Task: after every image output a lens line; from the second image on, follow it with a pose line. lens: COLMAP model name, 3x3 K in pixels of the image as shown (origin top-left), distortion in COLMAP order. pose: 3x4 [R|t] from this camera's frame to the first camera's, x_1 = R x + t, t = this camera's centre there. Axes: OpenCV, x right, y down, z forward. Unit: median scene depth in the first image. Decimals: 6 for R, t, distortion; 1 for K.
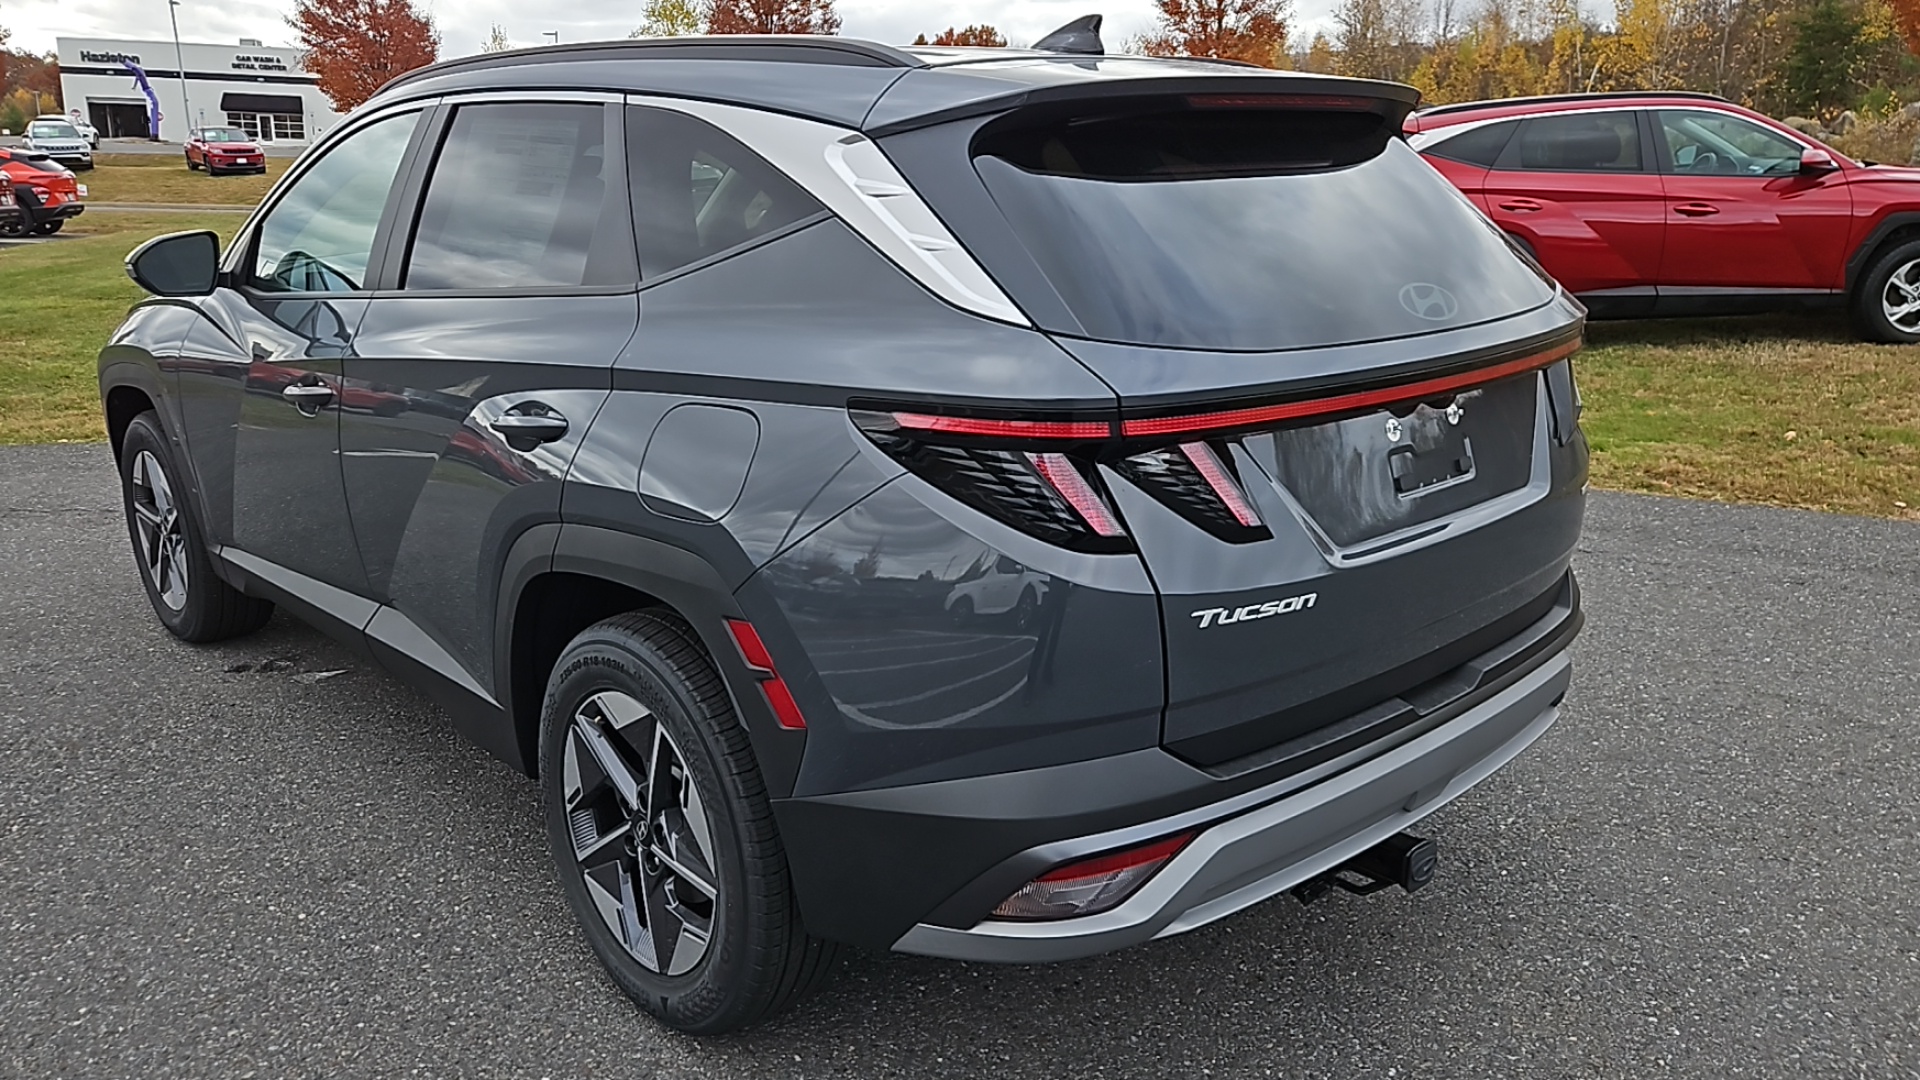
lens RADIAL K [[1464.9, 0, 951.2], [0, 1464.9, 545.0], [0, 0, 1]] dist [0.053616, -0.004779]
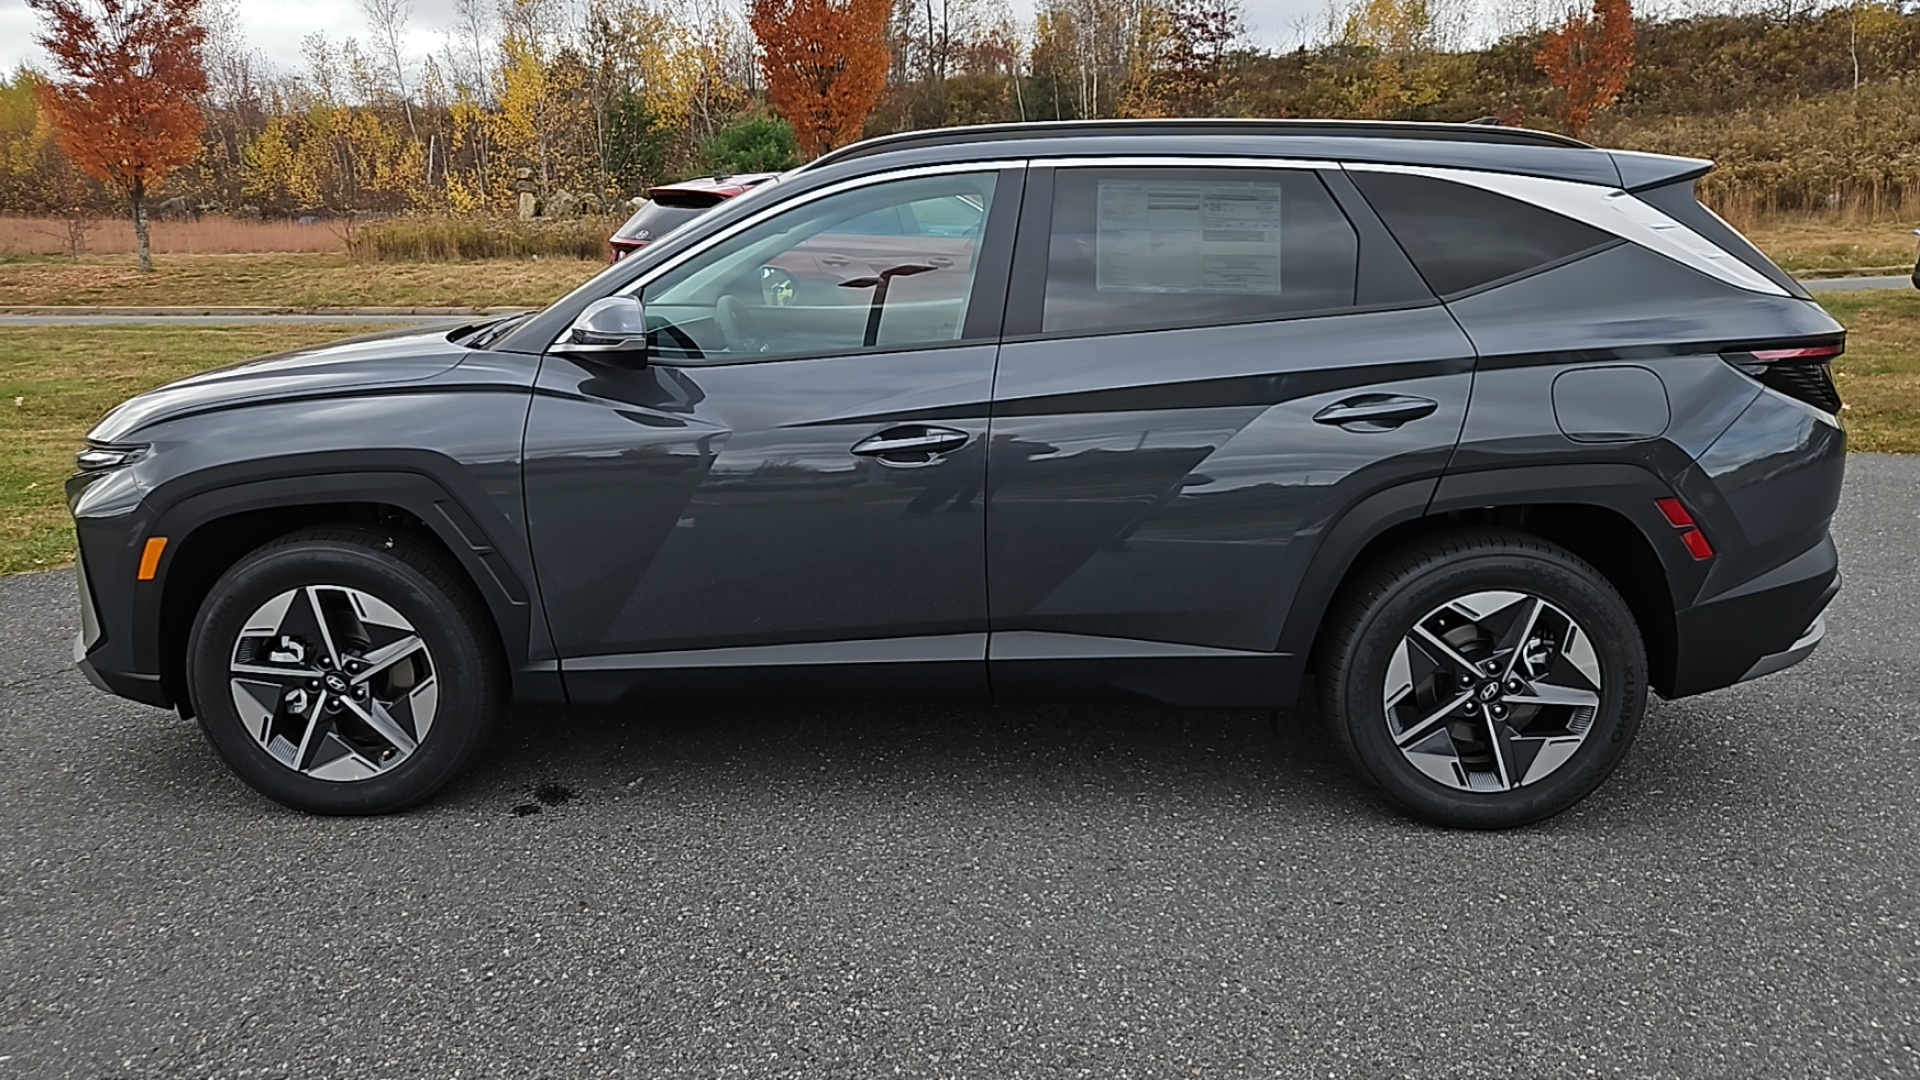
lens RADIAL K [[1505.4, 0, 910.8], [0, 1505.4, 541.4], [0, 0, 1]] dist [0.064483, -0.002489]
pose [[0.687027, -0.152401, 0.710470, -0.485608], [0.188417, 0.981679, 0.028377, -0.026677], [-0.701778, 0.114369, 0.703155, 0.112792]]
